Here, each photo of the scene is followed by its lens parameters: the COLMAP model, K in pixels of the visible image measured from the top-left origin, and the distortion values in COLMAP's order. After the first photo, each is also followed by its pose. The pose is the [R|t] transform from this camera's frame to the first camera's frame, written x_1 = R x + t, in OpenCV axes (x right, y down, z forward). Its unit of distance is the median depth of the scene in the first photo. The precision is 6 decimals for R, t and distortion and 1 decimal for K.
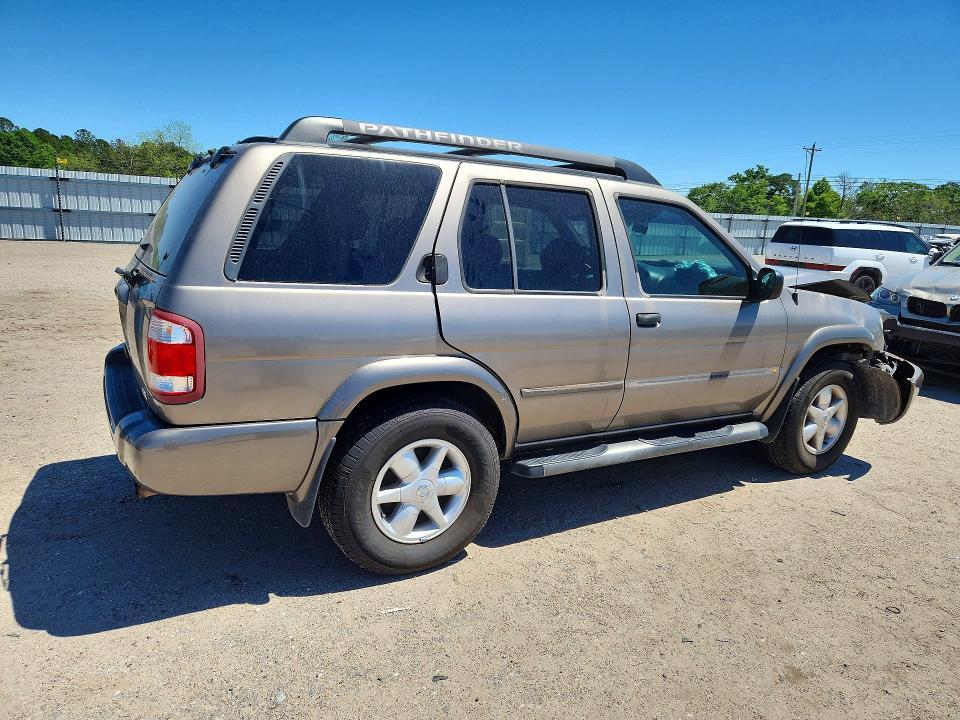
lens RADIAL K [[753.9, 0, 486.0], [0, 753.9, 356.7], [0, 0, 1]] dist [0.084859, -0.054918]
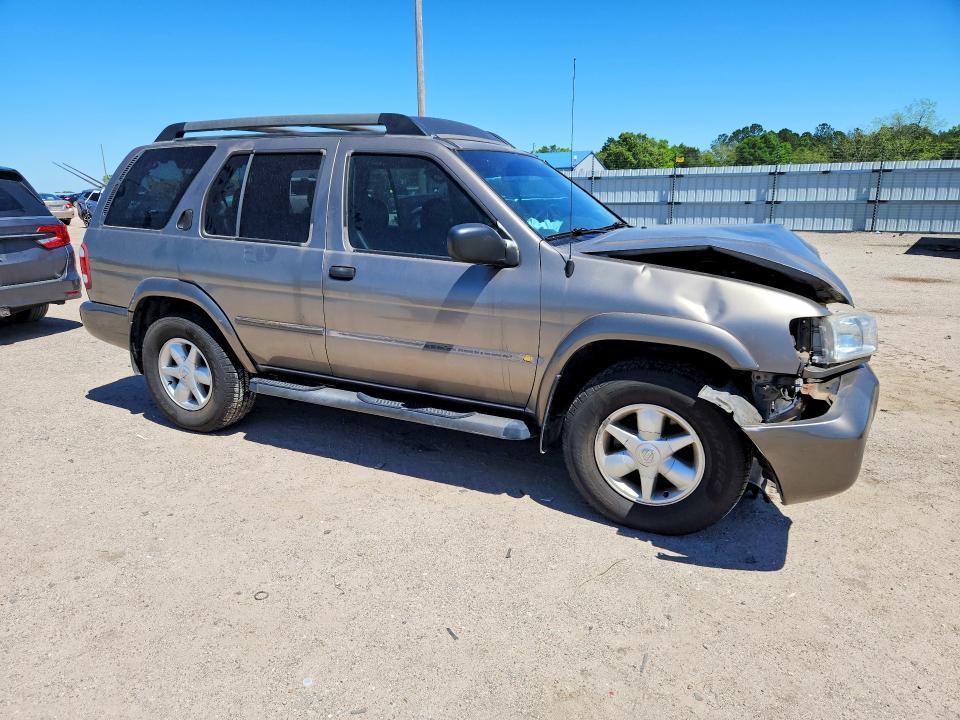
lens RADIAL K [[753.9, 0, 482.8], [0, 753.9, 361.8], [0, 0, 1]] dist [0.084859, -0.054918]
pose [[0.434678, 0.147799, -0.888375, 0.402304], [-0.139733, 0.985564, 0.095598, -0.018155], [0.889679, 0.082581, 0.449056, 0.233148]]
